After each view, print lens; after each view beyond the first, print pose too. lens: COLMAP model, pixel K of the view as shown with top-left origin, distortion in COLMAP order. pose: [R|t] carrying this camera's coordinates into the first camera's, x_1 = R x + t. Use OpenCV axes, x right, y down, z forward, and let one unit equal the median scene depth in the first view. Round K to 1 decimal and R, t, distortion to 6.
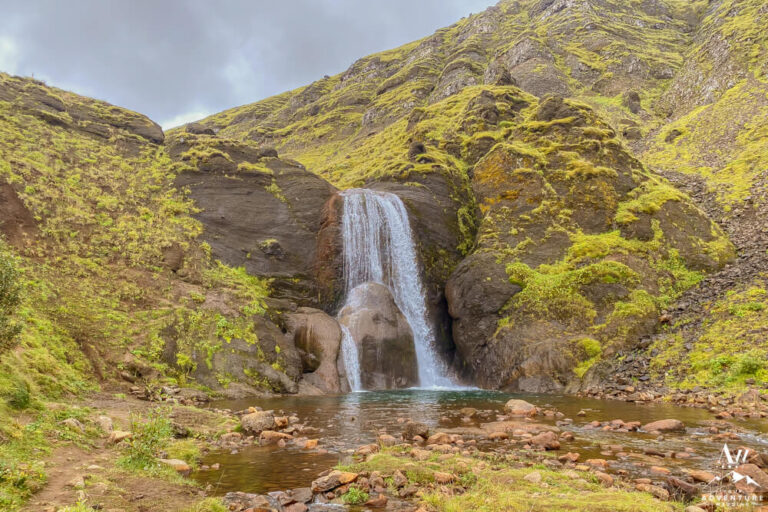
lens RADIAL K [[730.3, 0, 384.0], [0, 730.3, 256.0], [0, 0, 1]] dist [-0.012914, -0.017447]
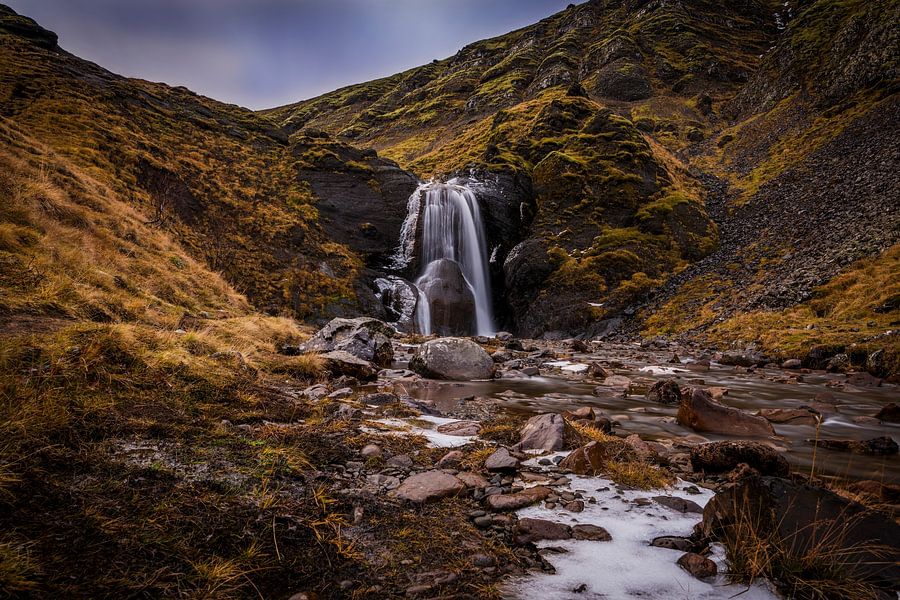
lens RADIAL K [[686.3, 0, 450.0], [0, 686.3, 300.0], [0, 0, 1]] dist [-0.048698, 0.001073]
pose [[0.998139, 0.039166, -0.046731, 0.040819], [-0.034524, 0.994753, 0.096299, -0.007105], [0.050258, -0.094507, 0.994255, -0.174101]]
